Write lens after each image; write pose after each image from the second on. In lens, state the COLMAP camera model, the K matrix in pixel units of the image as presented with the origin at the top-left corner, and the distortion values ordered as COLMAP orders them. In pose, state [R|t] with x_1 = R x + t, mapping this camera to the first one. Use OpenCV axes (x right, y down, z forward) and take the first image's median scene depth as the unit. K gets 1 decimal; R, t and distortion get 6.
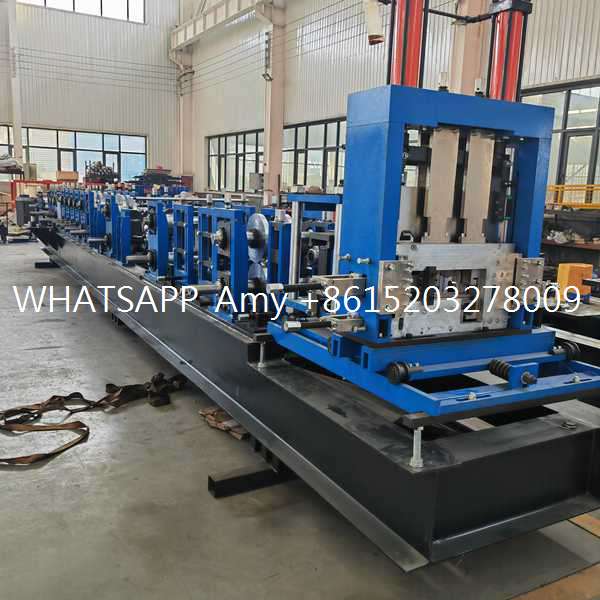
lens RADIAL K [[617.7, 0, 301.3], [0, 617.7, 280.0], [0, 0, 1]] dist [0.008213, 0.004079]
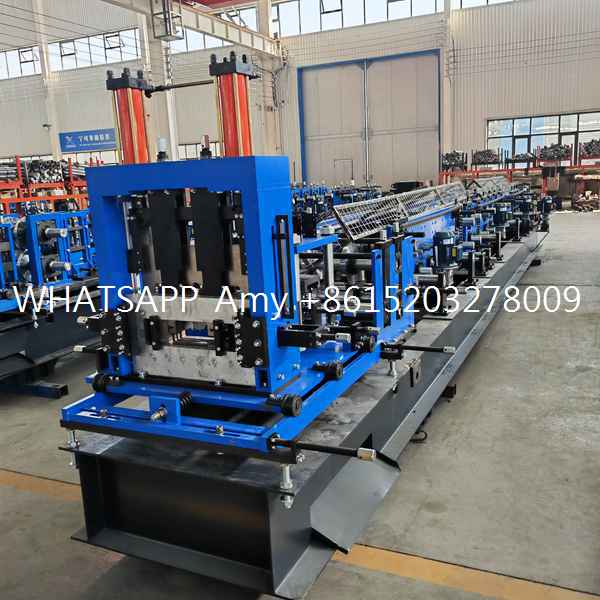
lens RADIAL K [[603.7, 0, 321.0], [0, 603.7, 292.4], [0, 0, 1]] dist [0.139182, 0.008193]
pose [[0.610247, 0.086648, -0.787458, 0.336427], [-0.048600, 0.996223, 0.071956, 0.023714], [0.790719, -0.005641, 0.612153, -0.041326]]
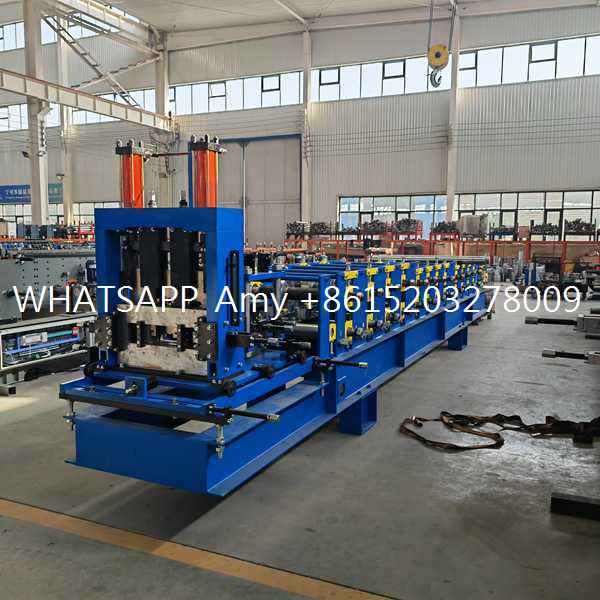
lens RADIAL K [[621.5, 0, 300.0], [0, 621.5, 300.0], [0, 0, 1]] dist [0.170727, -0.001923]
pose [[0.589718, 0.050141, -0.806051, 0.387238], [-0.106639, 0.994166, -0.016175, 0.032352], [0.800538, 0.095495, 0.591624, -0.059893]]
